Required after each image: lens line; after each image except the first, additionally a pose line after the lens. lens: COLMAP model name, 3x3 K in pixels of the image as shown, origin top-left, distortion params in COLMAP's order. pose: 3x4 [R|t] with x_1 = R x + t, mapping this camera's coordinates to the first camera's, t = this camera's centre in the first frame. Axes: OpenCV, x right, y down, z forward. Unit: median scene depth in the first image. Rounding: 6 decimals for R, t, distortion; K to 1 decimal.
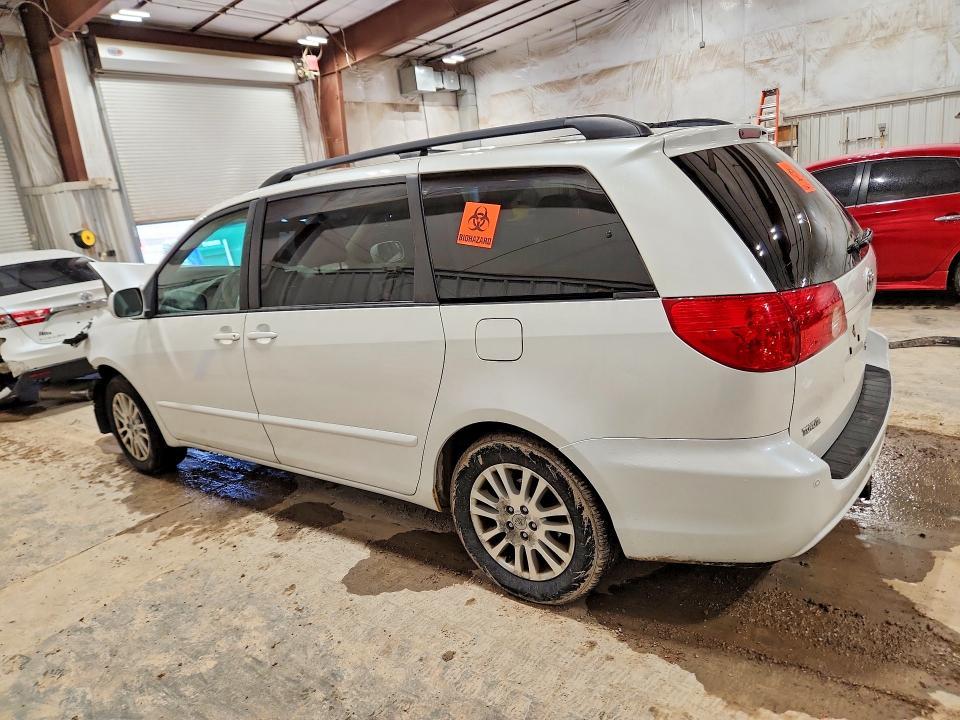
lens RADIAL K [[668.1, 0, 481.3], [0, 668.1, 366.4], [0, 0, 1]] dist [0.021504, -0.013877]
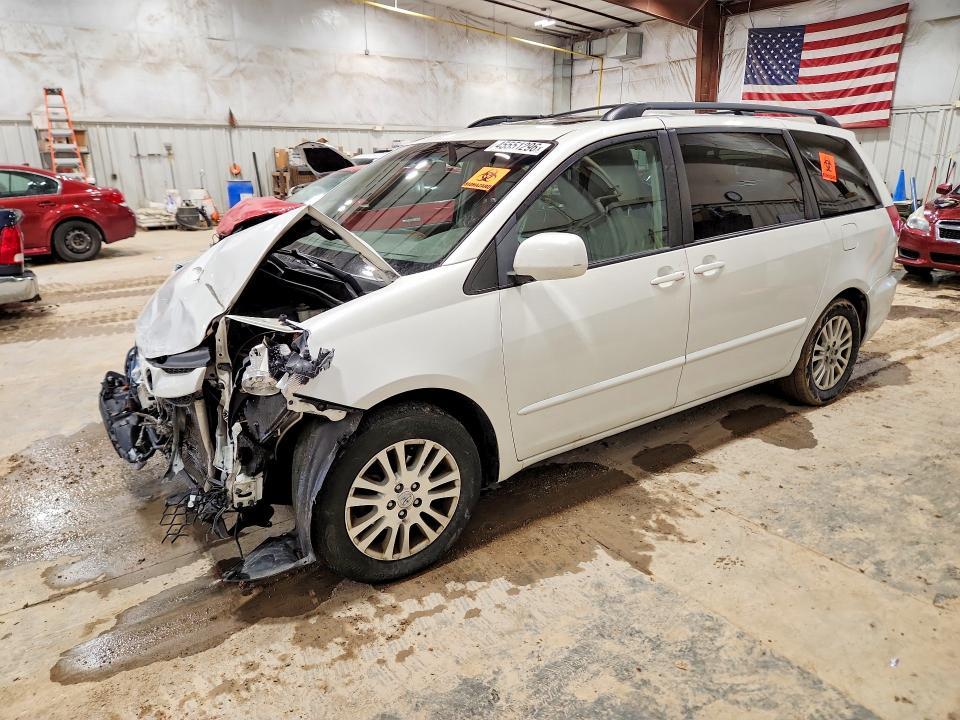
lens RADIAL K [[653.4, 0, 479.5], [0, 653.4, 355.0], [0, 0, 1]] dist [0.030850, -0.019557]
pose [[0.294928, -0.168516, 0.940542, -0.829003], [0.223150, 0.969254, 0.103686, -0.058764], [-0.929097, 0.179302, 0.323464, 0.618618]]
